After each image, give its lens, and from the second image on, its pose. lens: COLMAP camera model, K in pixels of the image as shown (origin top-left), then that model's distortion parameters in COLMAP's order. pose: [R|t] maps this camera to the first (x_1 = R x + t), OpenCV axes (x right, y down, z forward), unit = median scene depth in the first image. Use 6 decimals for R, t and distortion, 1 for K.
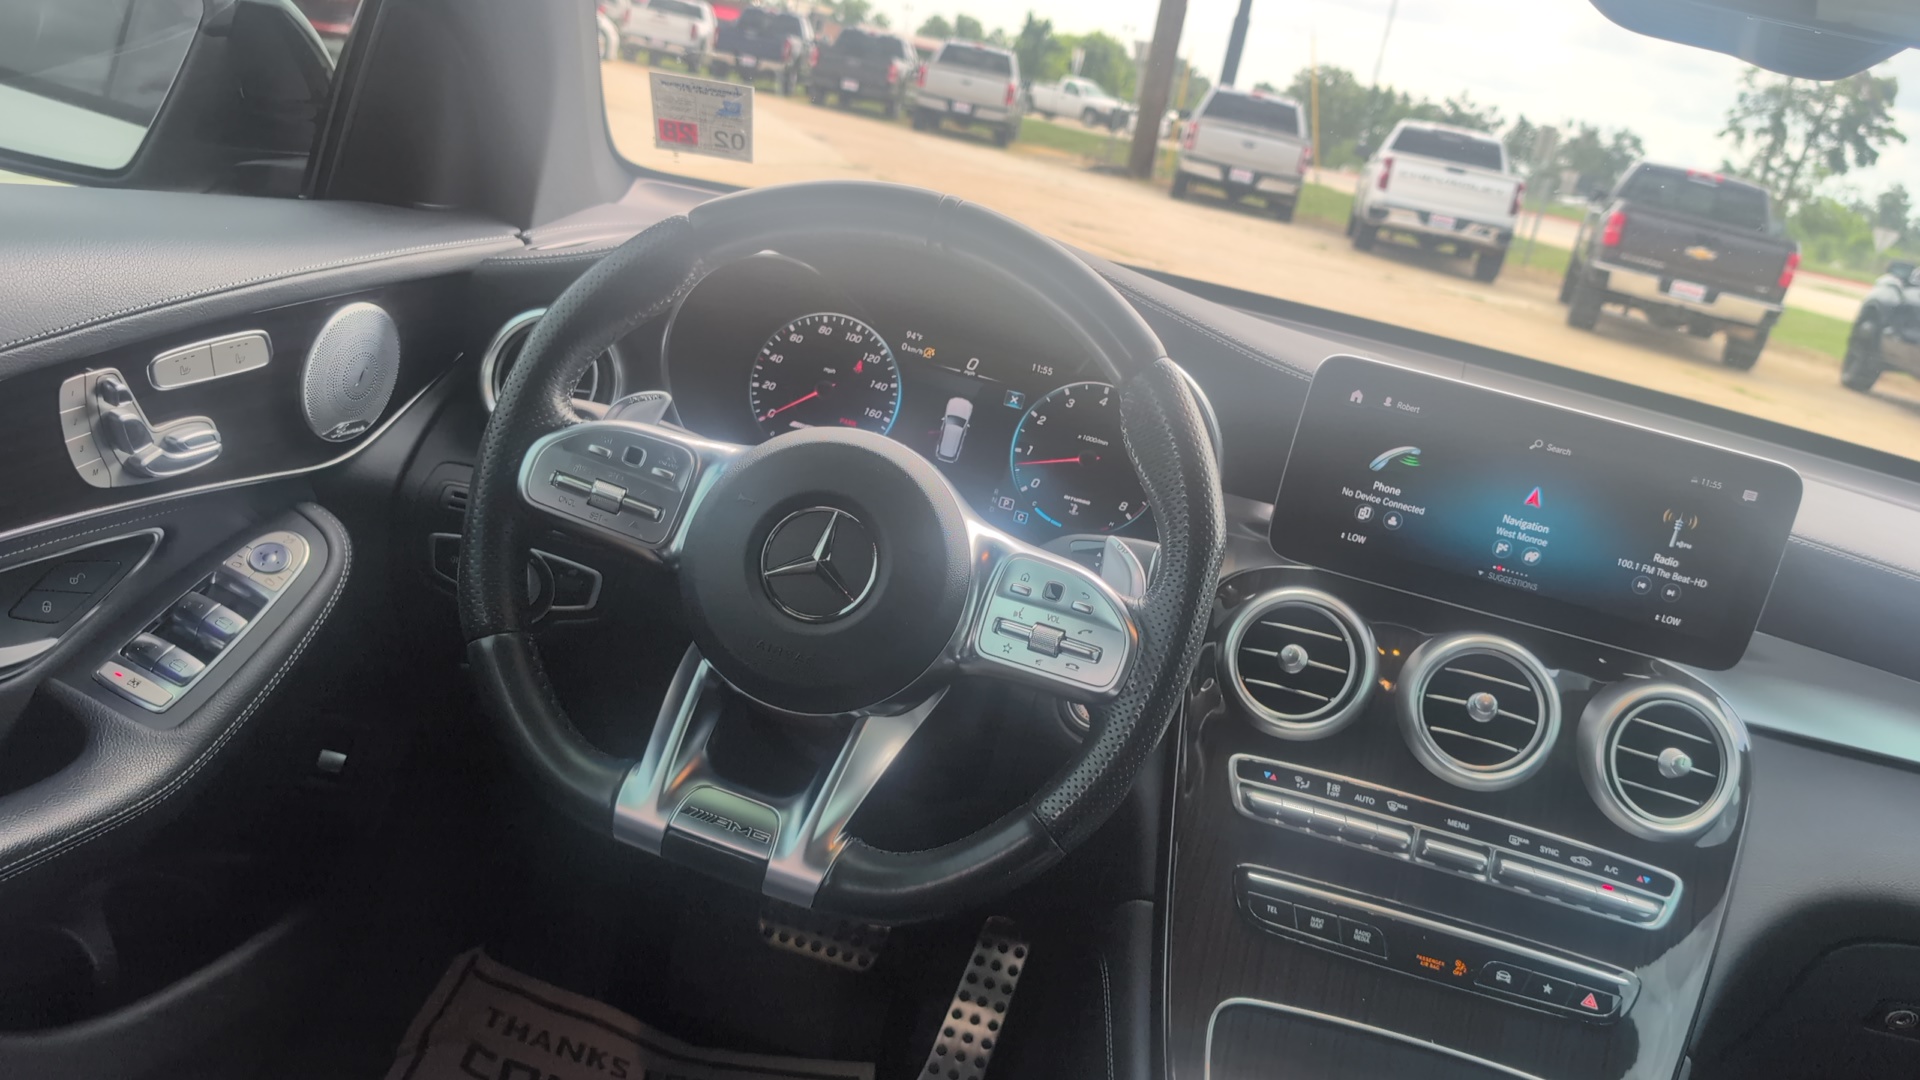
lens RADIAL K [[1623.2, 0, 967.6], [0, 1623.2, 554.5], [0, 0, 1]] dist [0.022340, -0.036822]
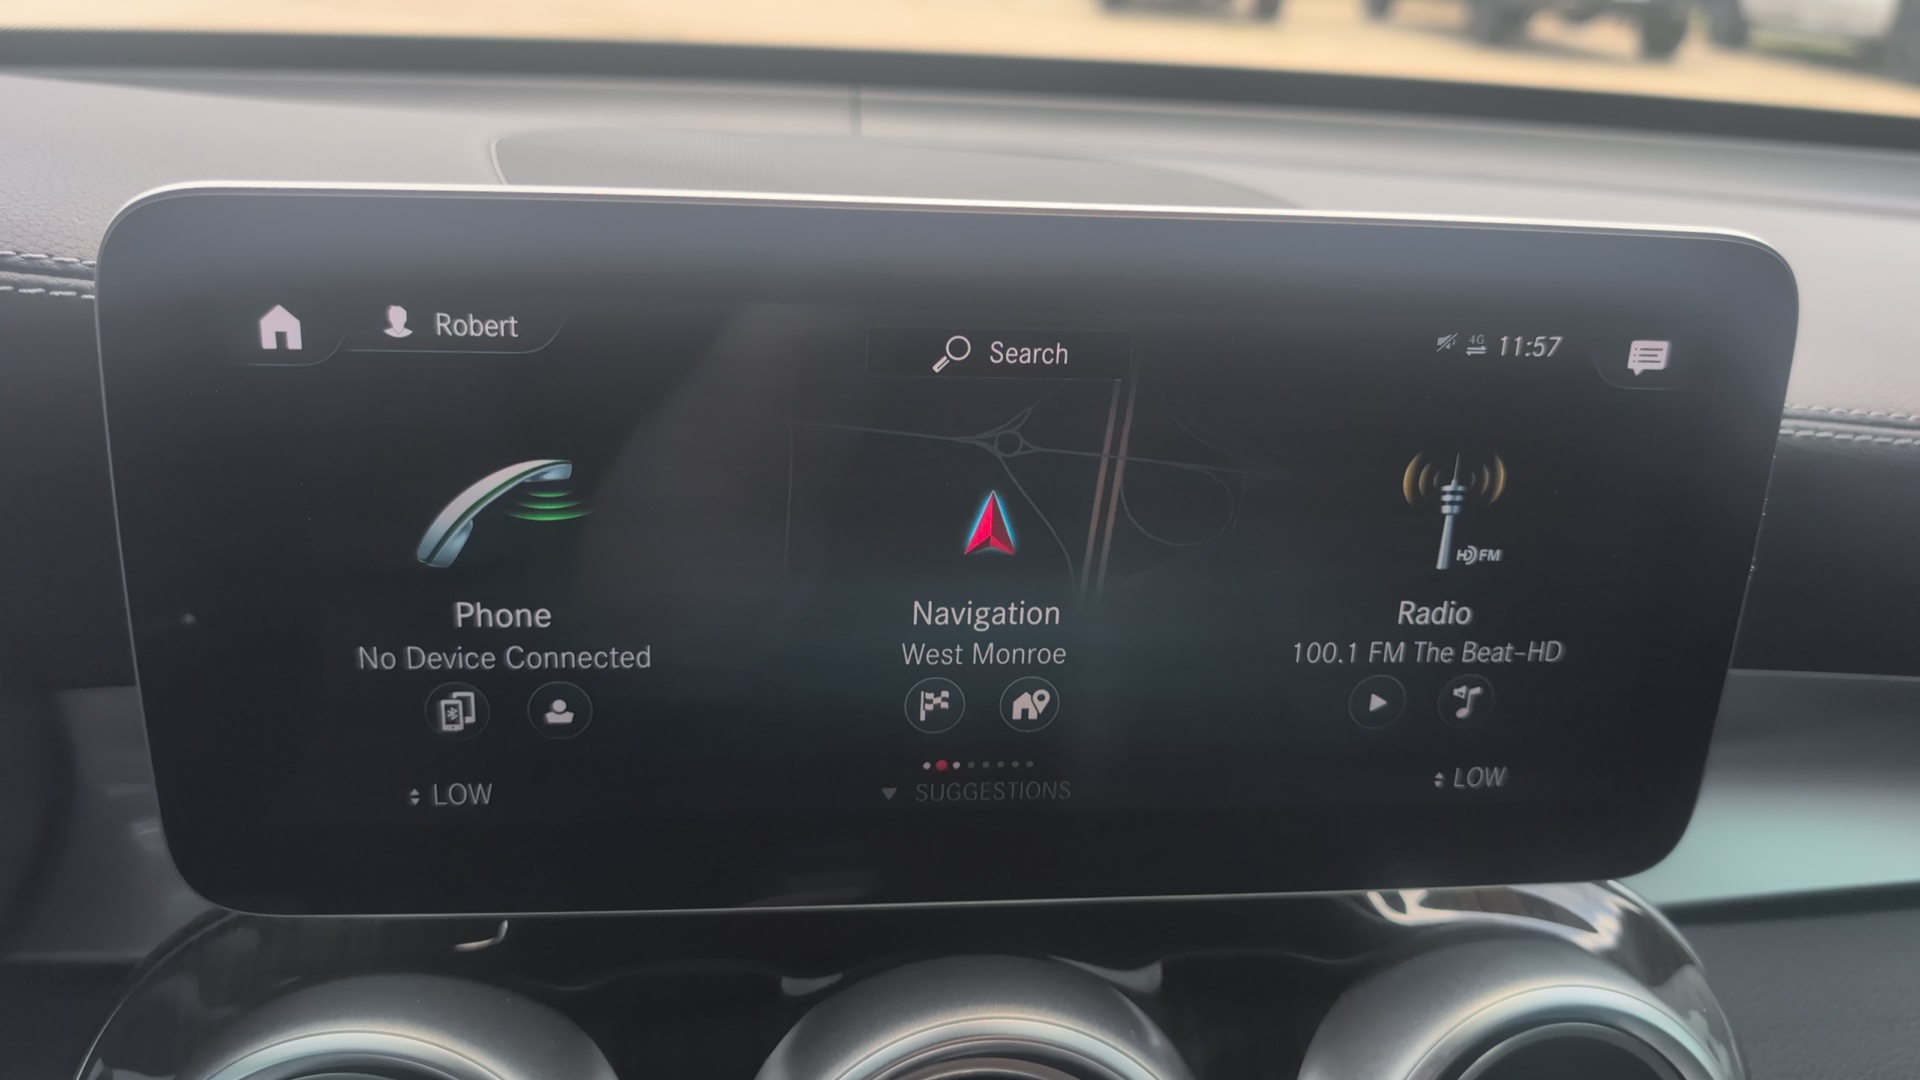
lens RADIAL K [[1623.2, 0, 969.7], [0, 1623.2, 546.4], [0, 0, 1]] dist [0.022340, -0.036822]
pose [[0.944676, -0.264518, 0.193951, 0.285359], [0.236681, 0.959102, 0.155259, -0.077360], [-0.227088, -0.100765, 0.968647, 0.713315]]
